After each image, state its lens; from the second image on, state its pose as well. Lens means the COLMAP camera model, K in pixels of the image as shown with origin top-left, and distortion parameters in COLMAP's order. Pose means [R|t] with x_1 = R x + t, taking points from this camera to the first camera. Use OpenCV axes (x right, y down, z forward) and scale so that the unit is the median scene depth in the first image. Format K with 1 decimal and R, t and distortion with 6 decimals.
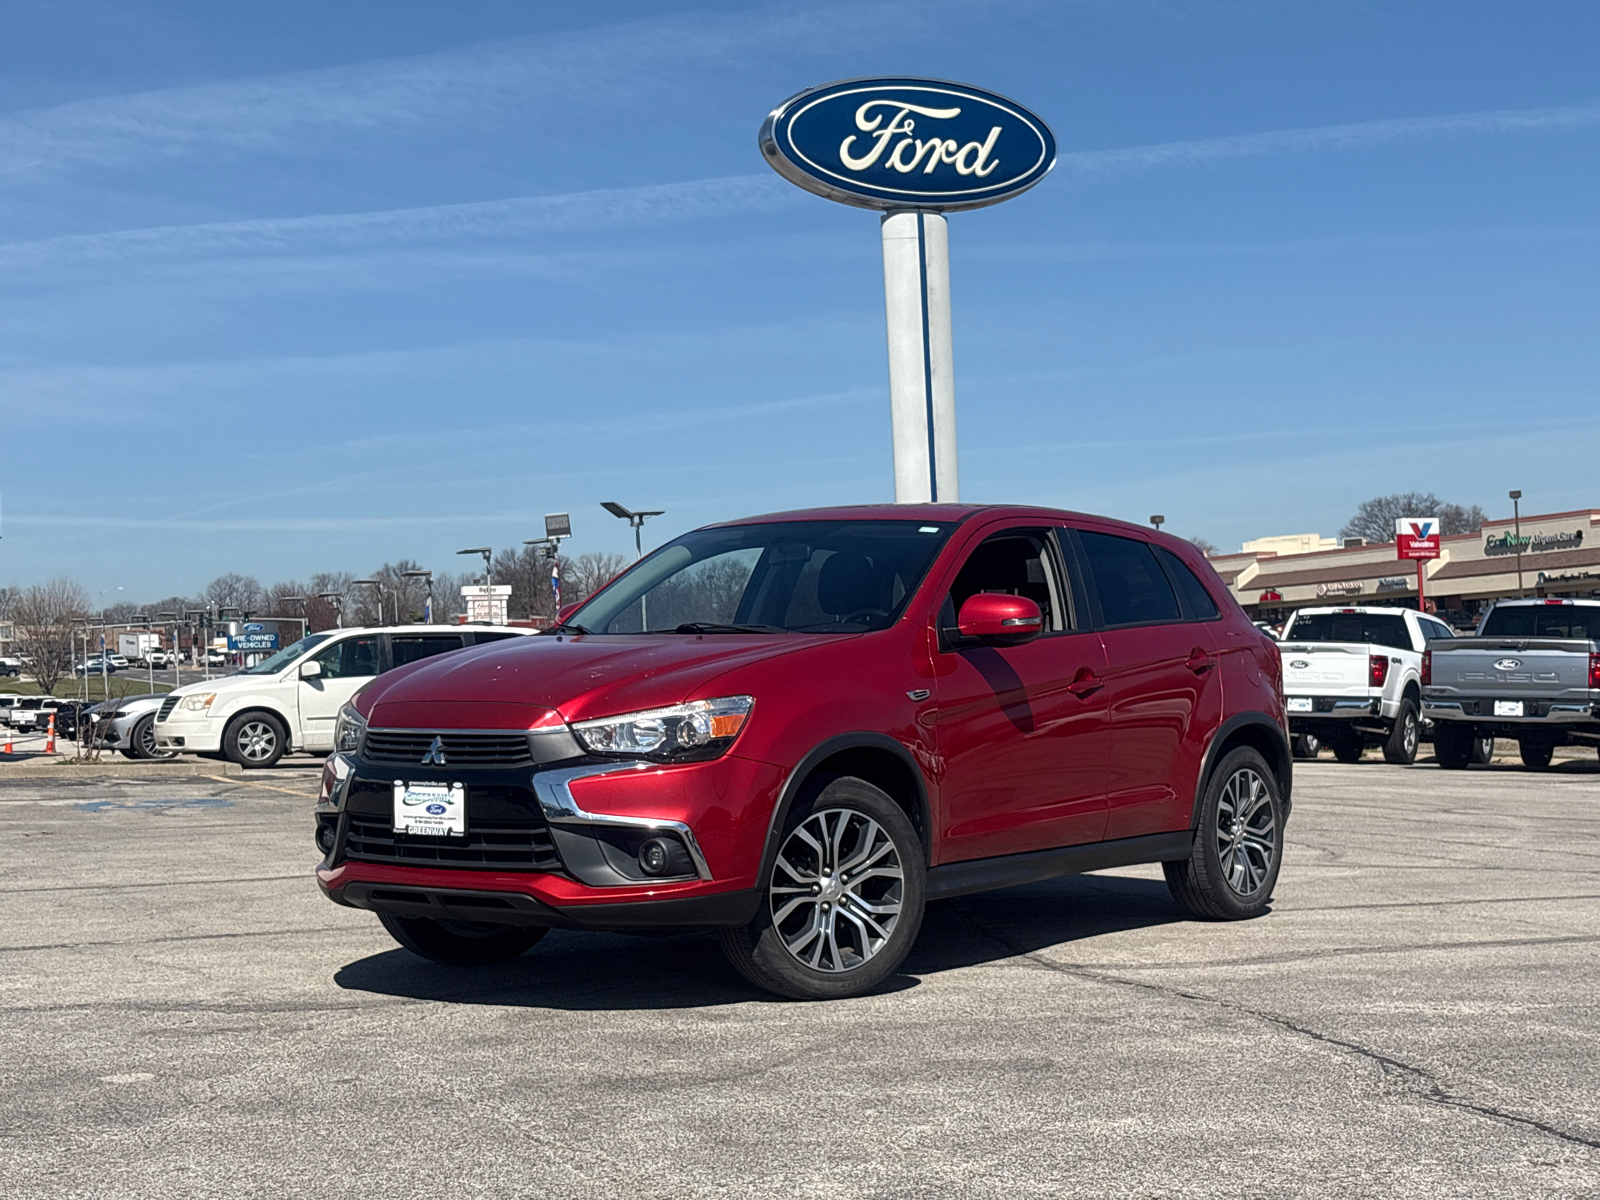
lens RADIAL K [[2361.1, 0, 800.0], [0, 2361.1, 600.0], [0, 0, 1]] dist [0.322932, -1.486314]
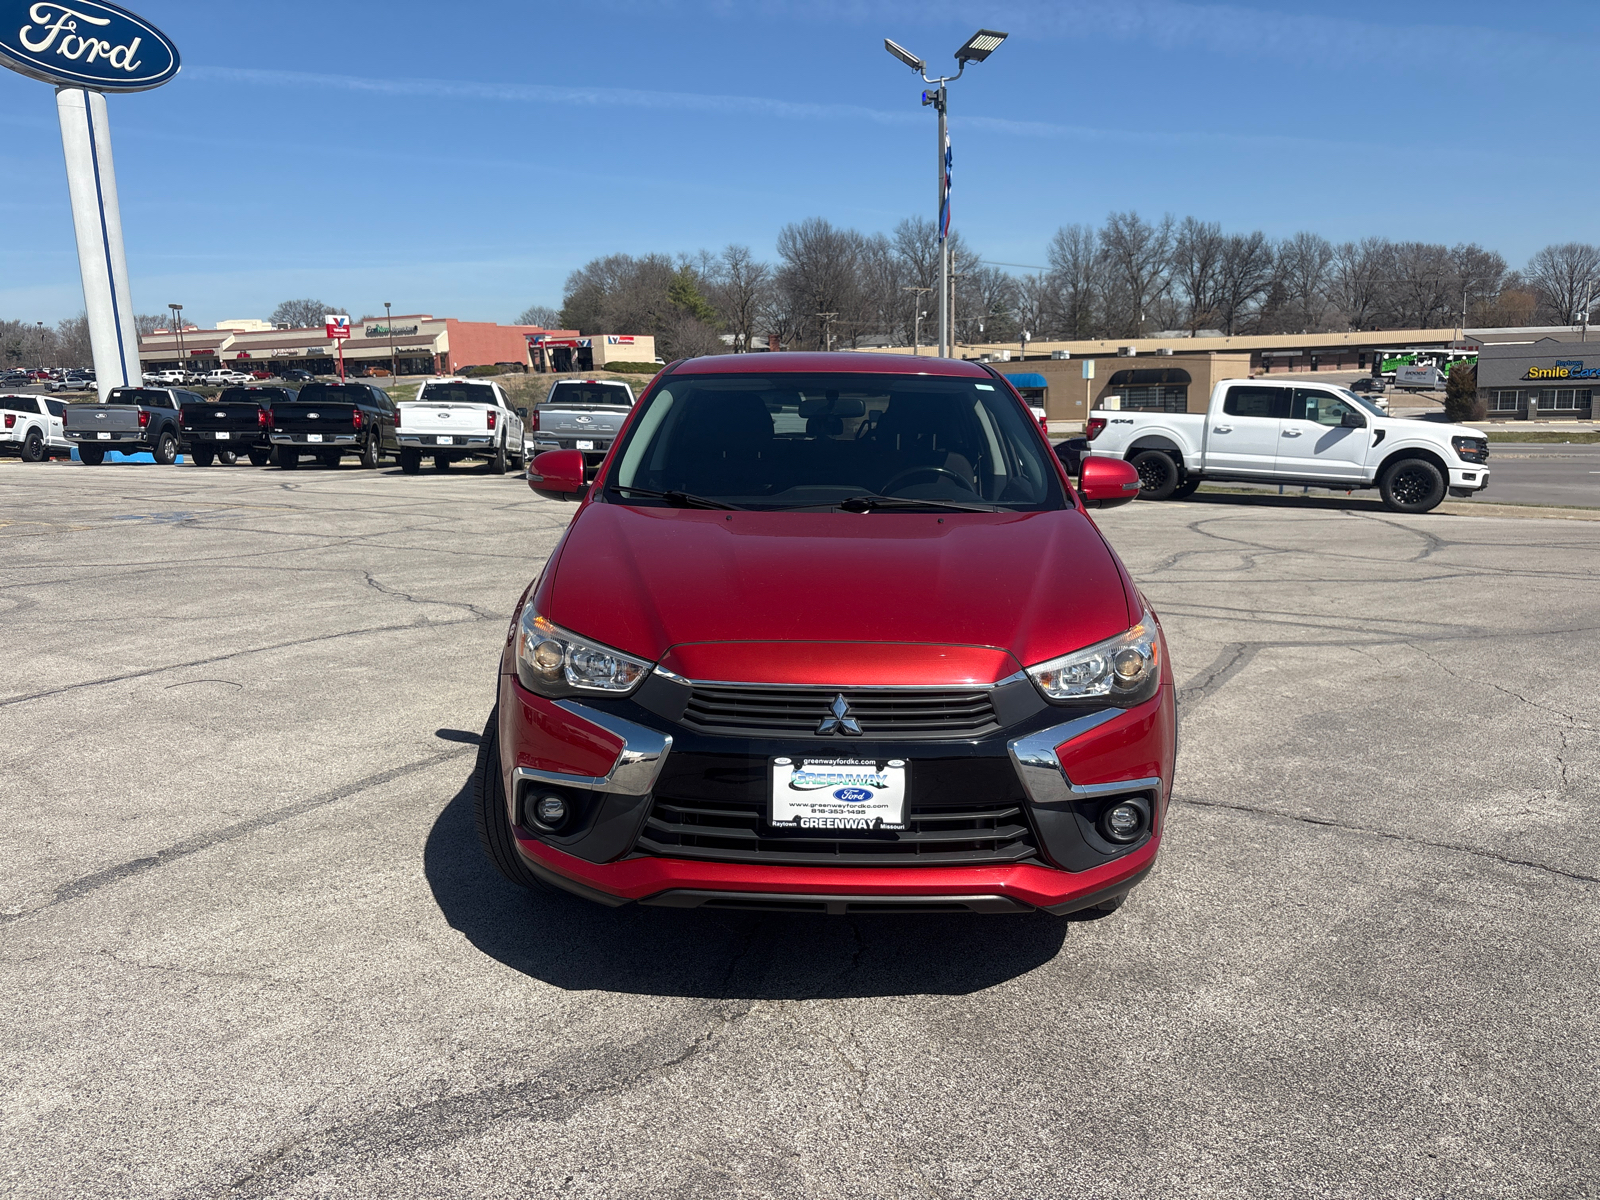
lens RADIAL K [[1221.1, 0, 800.0], [0, 1221.1, 600.0], [0, 0, 1]] dist [0.018001, -0.017516]
pose [[0.814131, -0.083152, 0.574696, -0.051192], [-0.028287, 0.982840, 0.182278, -0.005323], [-0.579991, -0.164654, 0.797809, 0.097477]]
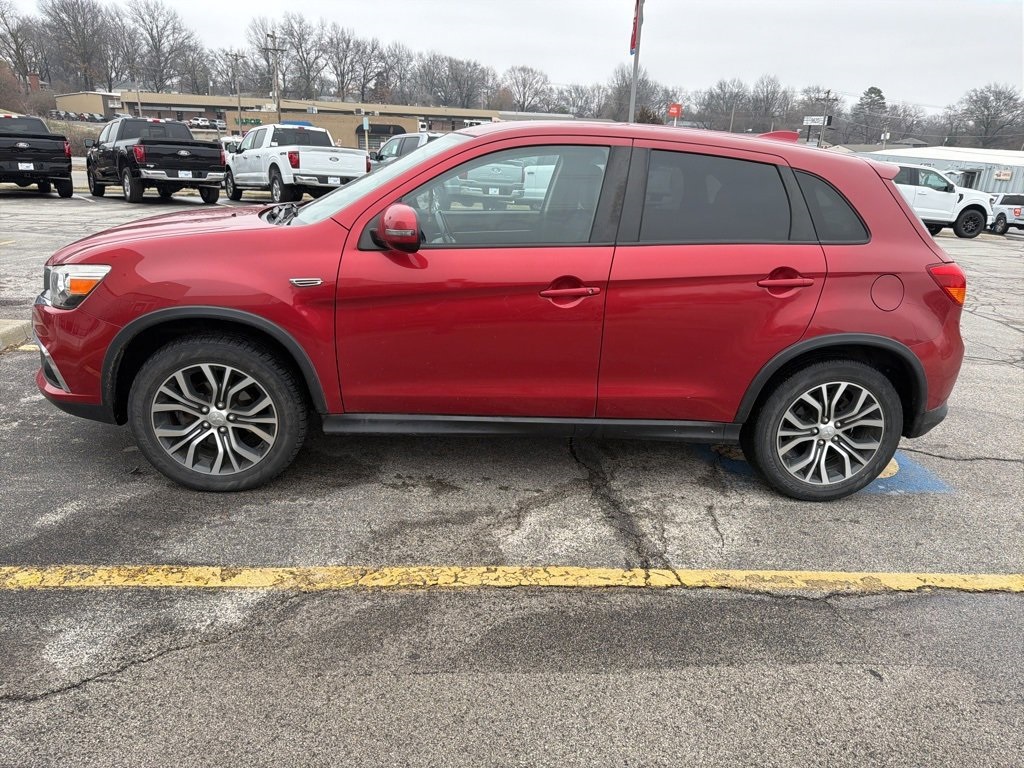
lens RADIAL K [[740.2, 0, 512.0], [0, 740.2, 384.0], [0, 0, 1]] dist [-0.000035, -0.005359]
pose [[0.347589, -0.253585, 0.902705, -0.163886], [-0.085253, 0.950200, 0.299754, 0.003006], [-0.933763, -0.181150, 0.308660, 0.331135]]
